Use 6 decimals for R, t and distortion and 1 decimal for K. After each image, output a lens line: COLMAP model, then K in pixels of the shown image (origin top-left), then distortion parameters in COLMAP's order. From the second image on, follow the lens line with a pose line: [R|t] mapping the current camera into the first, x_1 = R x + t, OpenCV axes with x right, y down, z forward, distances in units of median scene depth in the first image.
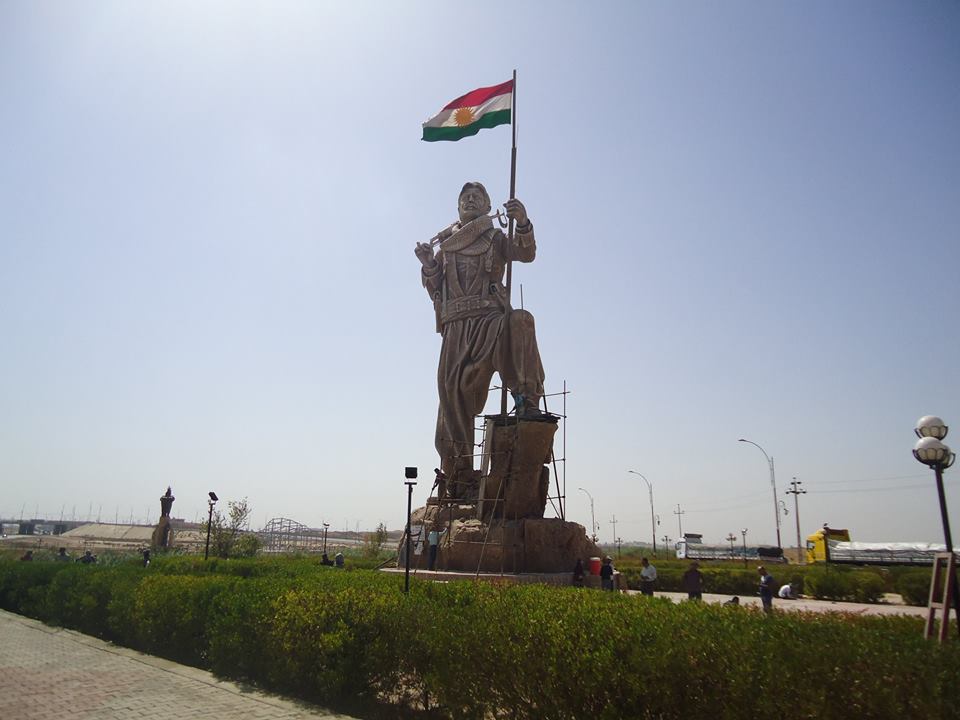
lens RADIAL K [[703.7, 0, 478.1], [0, 703.7, 360.2], [0, 0, 1]] dist [-0.015459, 0.015334]
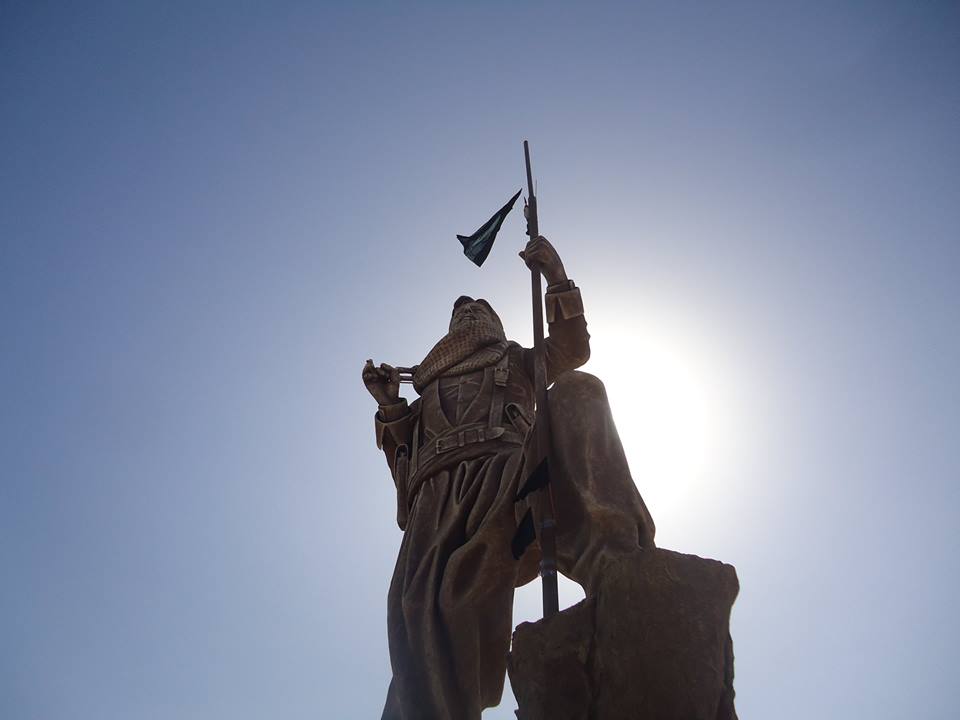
lens RADIAL K [[703.7, 0, 478.8], [0, 703.7, 359.1], [0, 0, 1]] dist [-0.015459, 0.015334]
pose [[0.997728, -0.057347, -0.035361, 0.018029], [0.023279, 0.785962, -0.617837, 0.171205], [0.063224, 0.615610, 0.785511, 0.595317]]
